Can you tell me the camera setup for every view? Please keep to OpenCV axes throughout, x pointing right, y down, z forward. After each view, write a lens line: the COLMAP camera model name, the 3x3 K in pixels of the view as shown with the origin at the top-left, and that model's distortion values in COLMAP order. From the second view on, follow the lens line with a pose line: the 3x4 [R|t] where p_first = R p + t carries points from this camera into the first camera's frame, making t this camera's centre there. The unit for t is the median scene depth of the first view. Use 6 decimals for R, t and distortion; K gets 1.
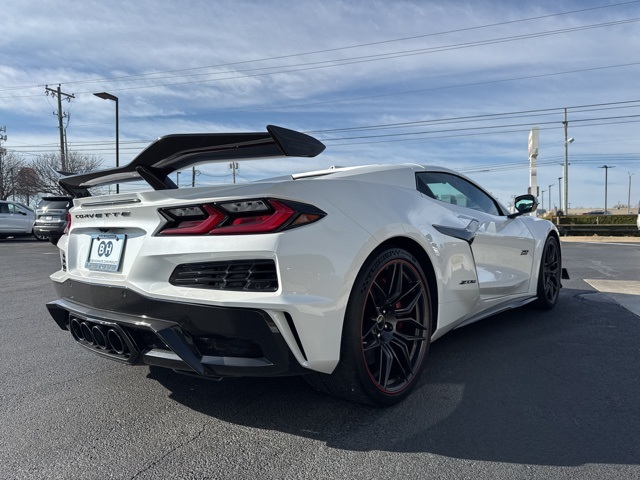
lens RADIAL K [[472.5, 0, 325.9], [0, 472.5, 237.0], [0, 0, 1]] dist [-0.002662, -0.012921]
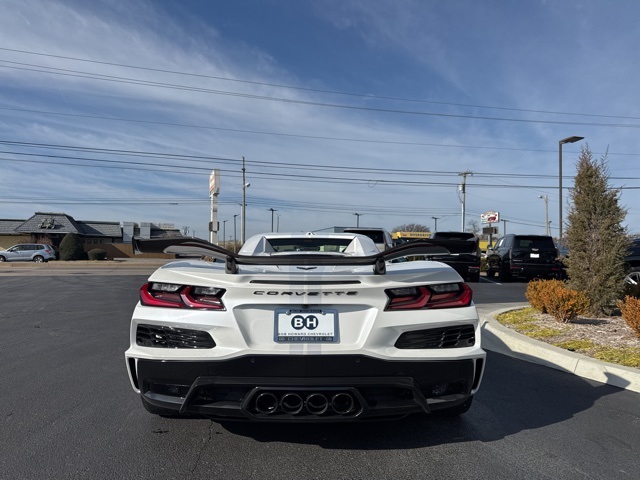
lens RADIAL K [[472.5, 0, 325.9], [0, 472.5, 237.0], [0, 0, 1]] dist [-0.002662, -0.012921]
pose [[0.740555, 0.045700, 0.670440, -1.218568], [-0.009382, 0.998291, -0.057685, -0.115653], [-0.671930, 0.036429, 0.739718, 0.145105]]
